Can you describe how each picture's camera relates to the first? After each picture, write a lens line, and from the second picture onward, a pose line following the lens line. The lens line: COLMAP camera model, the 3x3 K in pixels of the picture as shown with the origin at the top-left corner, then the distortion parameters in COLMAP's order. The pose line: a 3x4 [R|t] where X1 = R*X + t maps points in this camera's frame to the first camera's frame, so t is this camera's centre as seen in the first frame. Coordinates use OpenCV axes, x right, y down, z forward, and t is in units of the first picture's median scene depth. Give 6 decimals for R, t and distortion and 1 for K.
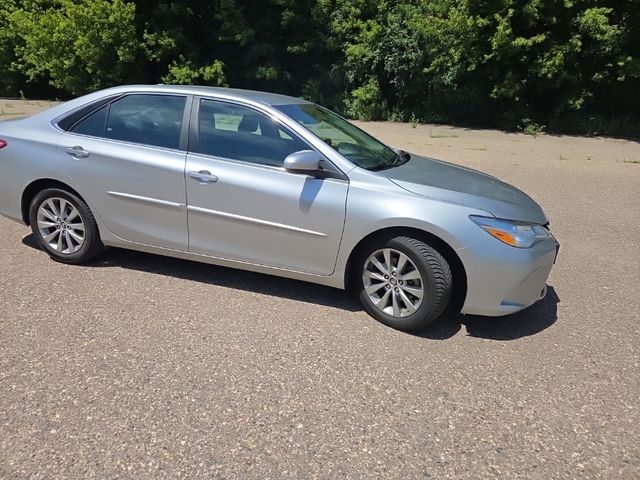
lens RADIAL K [[430.9, 0, 310.0], [0, 430.9, 228.8], [0, 0, 1]] dist [0.066878, -0.055838]
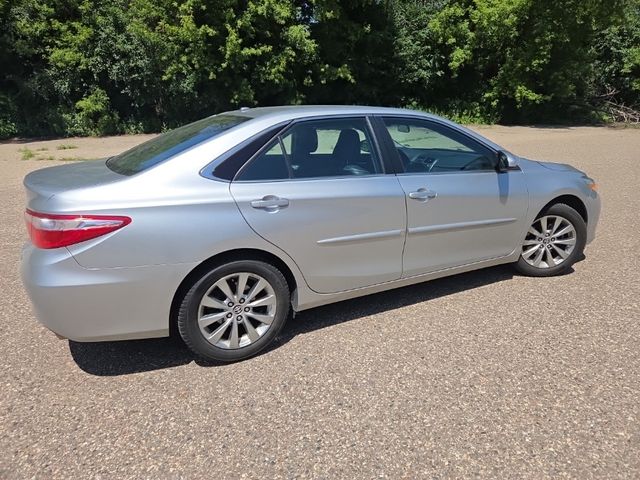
lens RADIAL K [[430.0, 0, 318.9], [0, 430.0, 230.7], [0, 0, 1]] dist [0.058763, -0.036723]
pose [[0.716072, -0.258517, 0.648390, -0.880906], [0.263336, 0.960302, 0.092053, -0.160802], [-0.646448, 0.104828, 0.755723, 0.354515]]
